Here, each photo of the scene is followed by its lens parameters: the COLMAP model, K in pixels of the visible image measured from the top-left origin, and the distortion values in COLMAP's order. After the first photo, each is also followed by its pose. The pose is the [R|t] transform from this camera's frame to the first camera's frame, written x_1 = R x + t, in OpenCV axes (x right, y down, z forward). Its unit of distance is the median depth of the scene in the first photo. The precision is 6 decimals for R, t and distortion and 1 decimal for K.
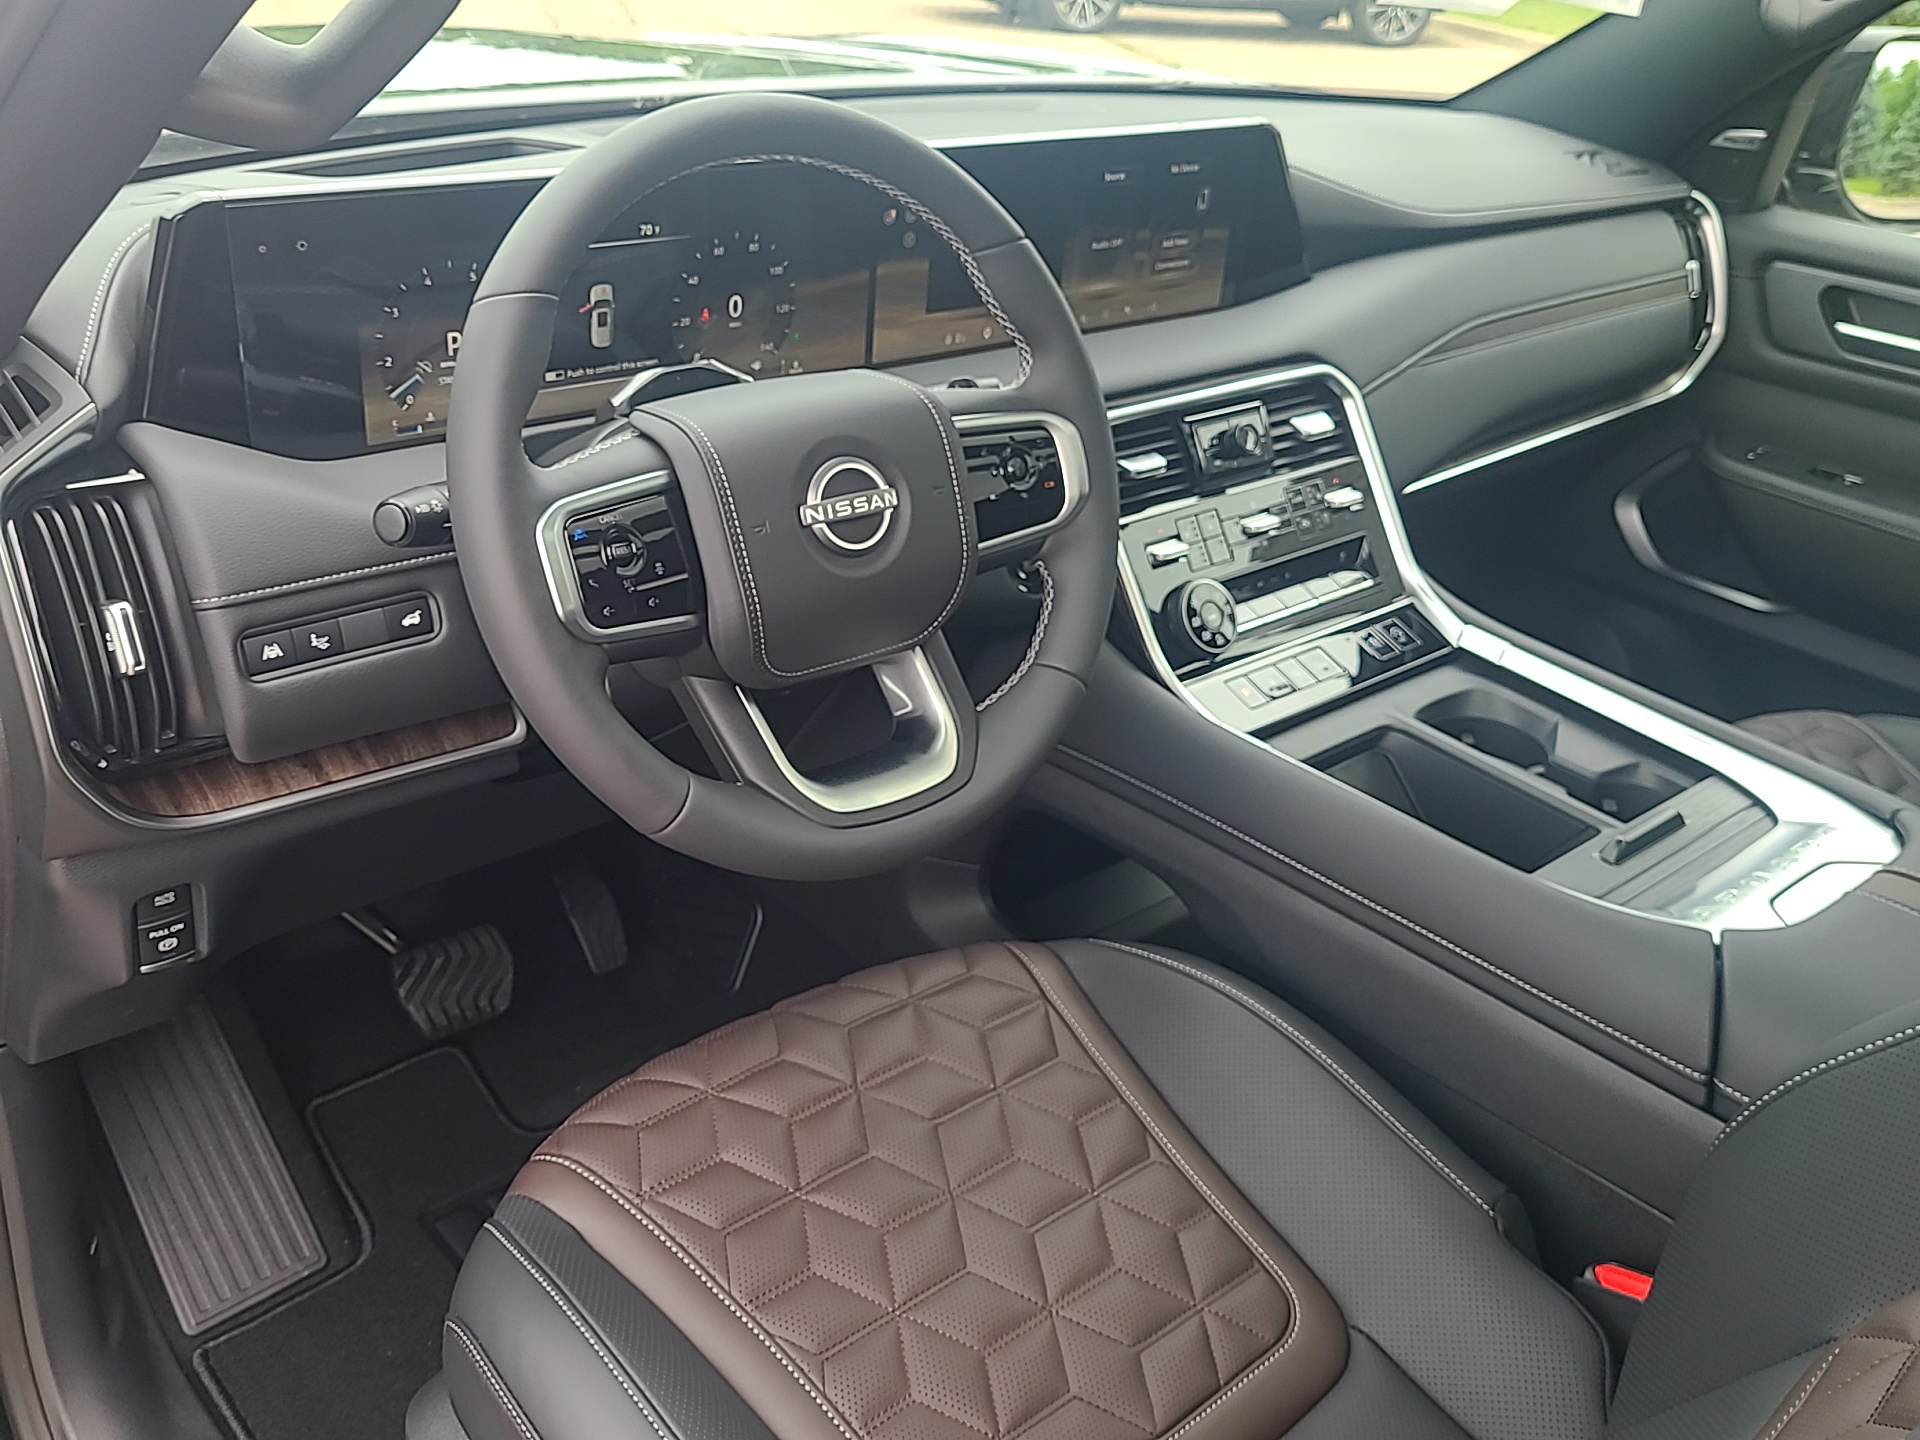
lens RADIAL K [[1759.7, 0, 960.0], [0, 1759.7, 720.0], [0, 0, 1]] dist [-0.009511, -0.008144]
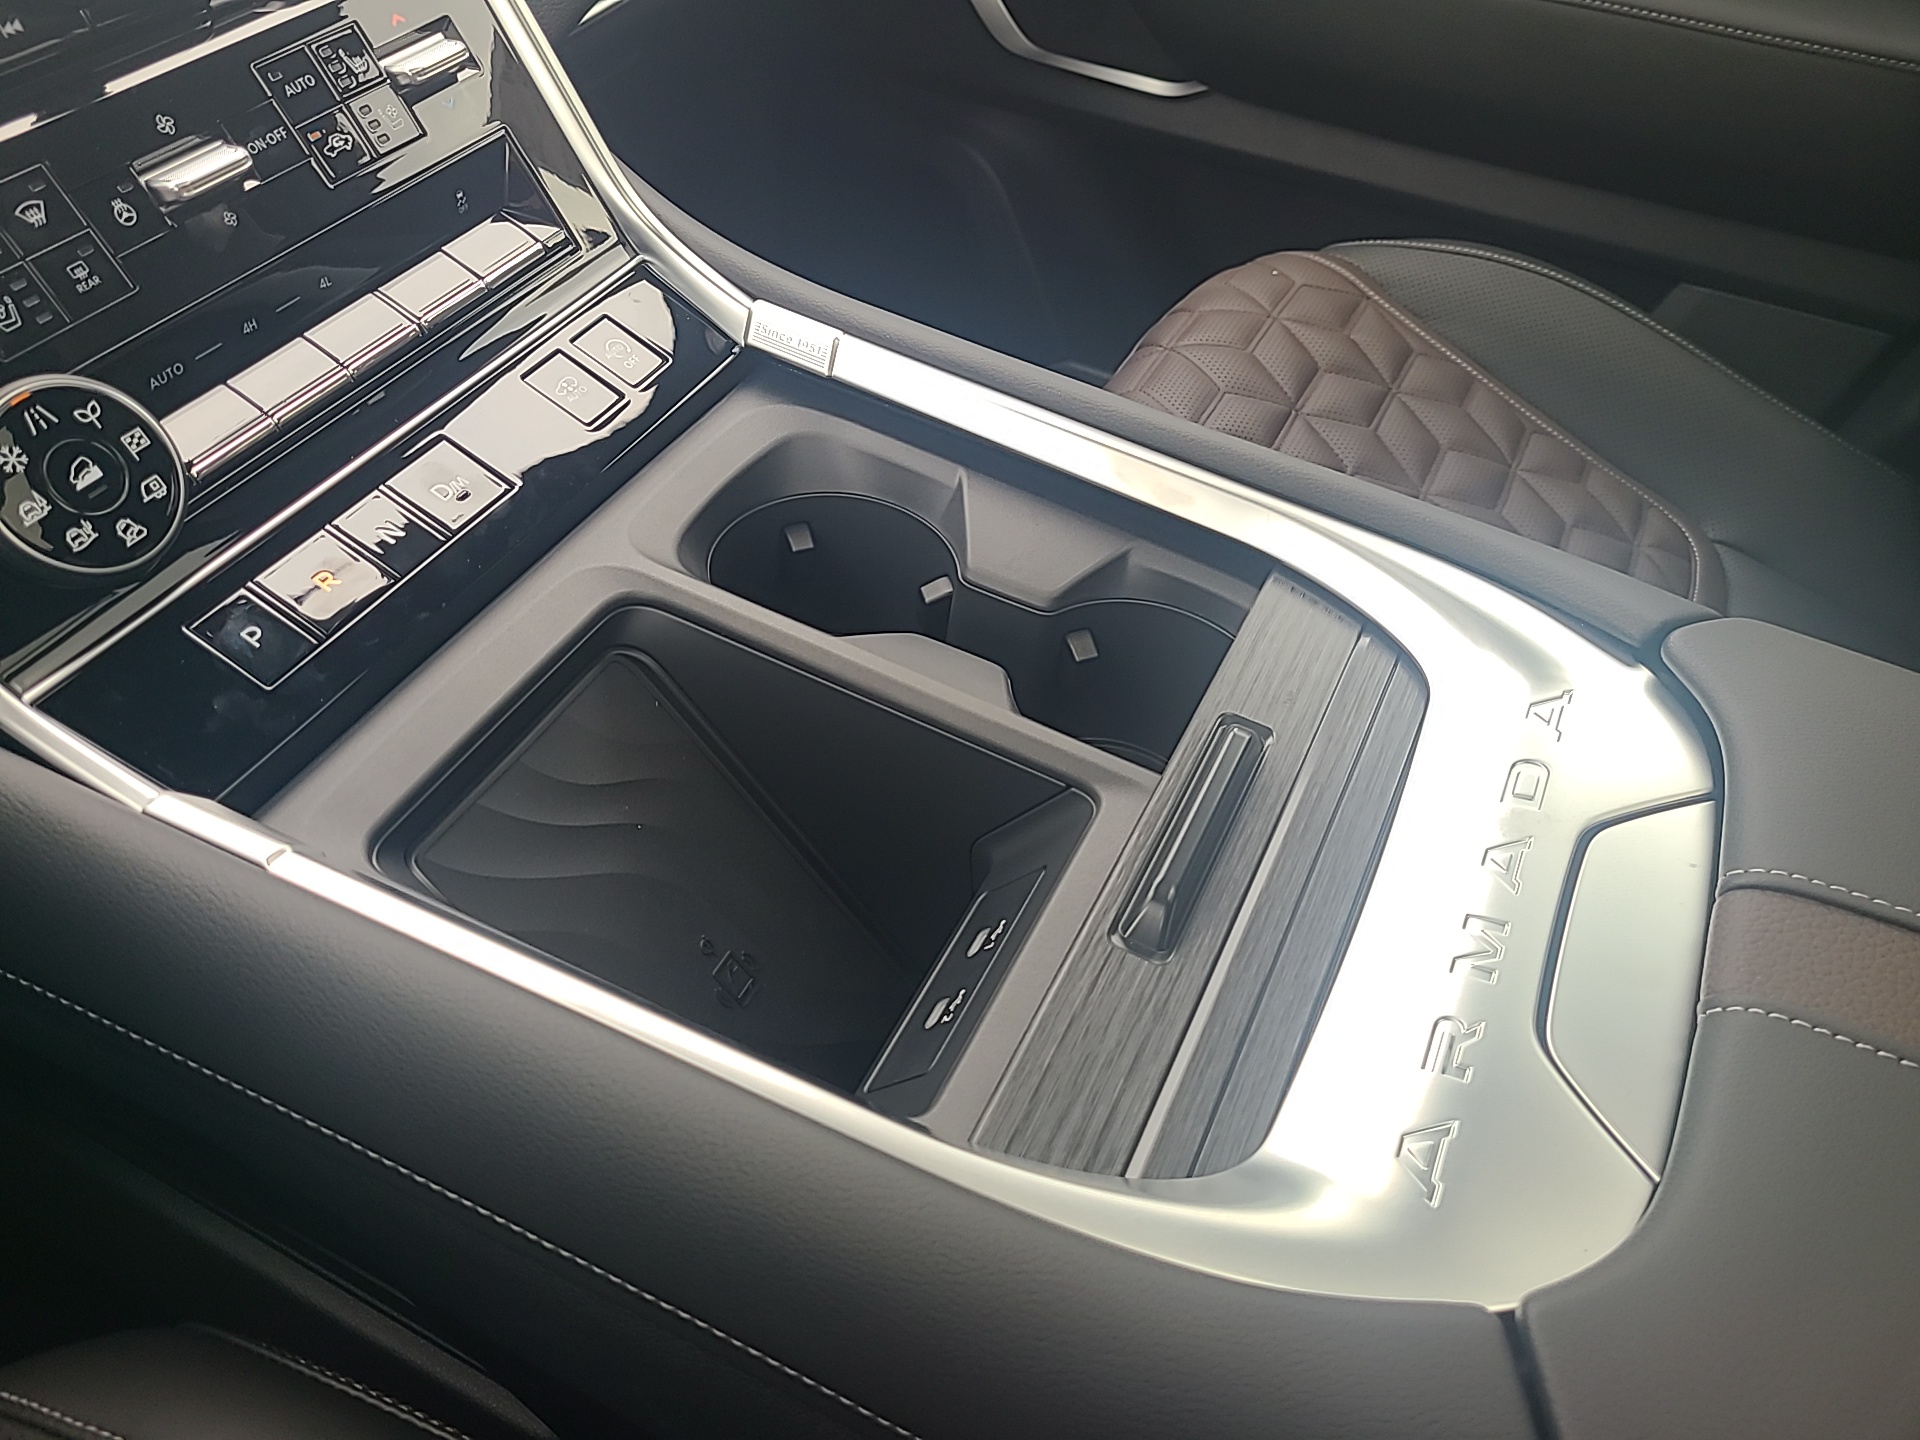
lens RADIAL K [[1470.0, 0, 952.1], [0, 1470.0, 707.1], [0, 0, 1]] dist [0.081602, -0.097841]
pose [[0.923930, -0.270073, 0.270950, 0.269528], [0.164884, 0.920215, 0.354989, -0.121396], [-0.345206, -0.283309, 0.894745, 0.790660]]
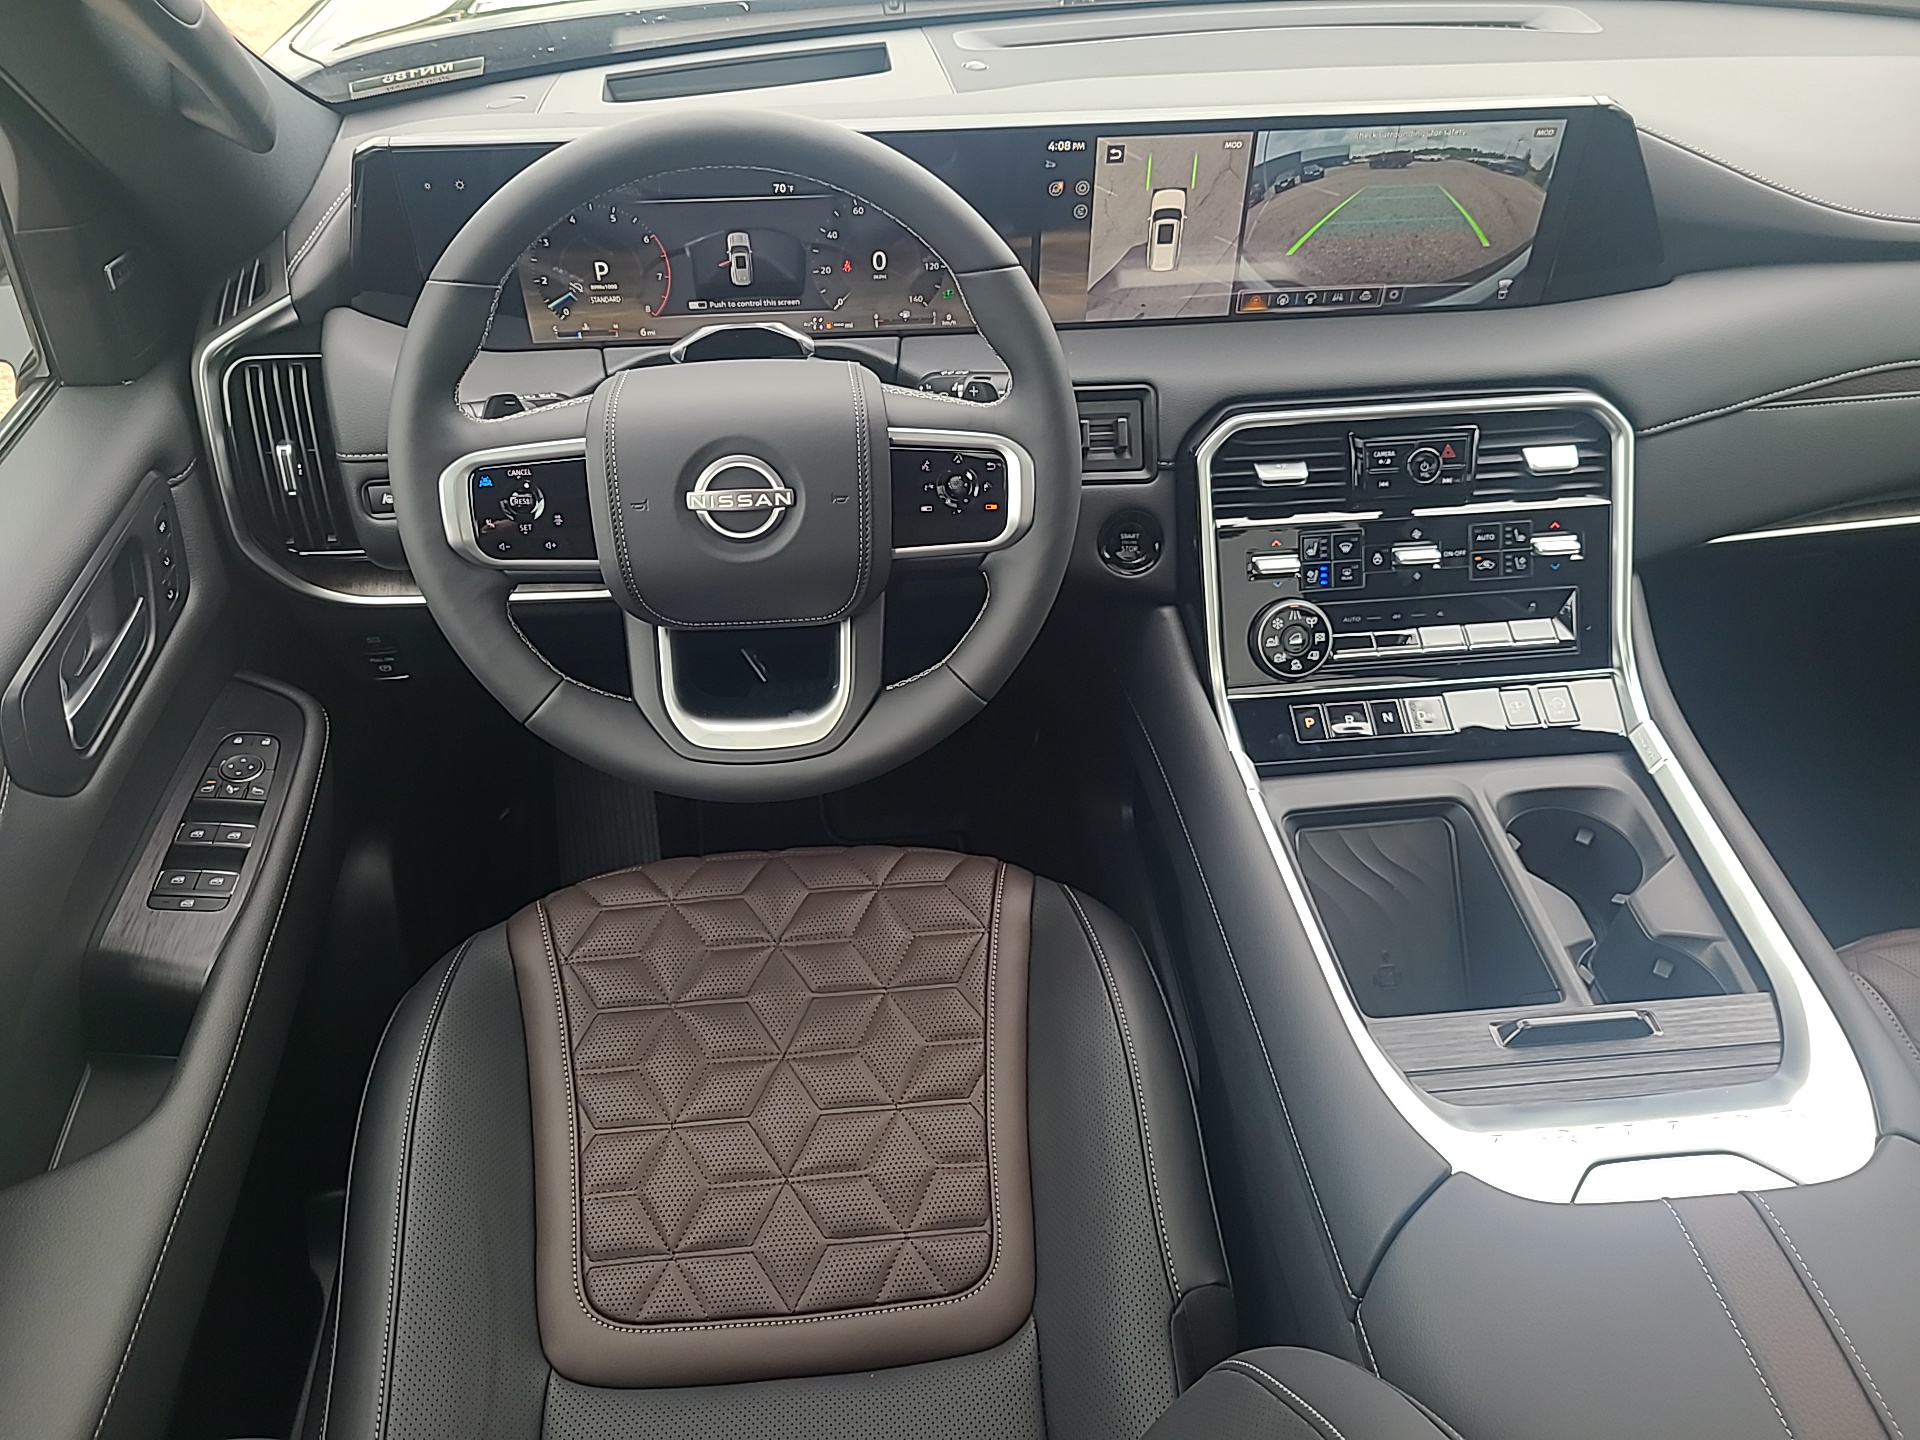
lens RADIAL K [[1477.2, 0, 958.7], [0, 1477.2, 748.7], [0, 0, 1]] dist [0.014870, 0.003081]
pose [[0.811835, 0.332849, -0.479724, 0.515150], [-0.216111, 0.934547, 0.282696, -0.247379], [0.542420, -0.125829, 0.830631, 0.237122]]
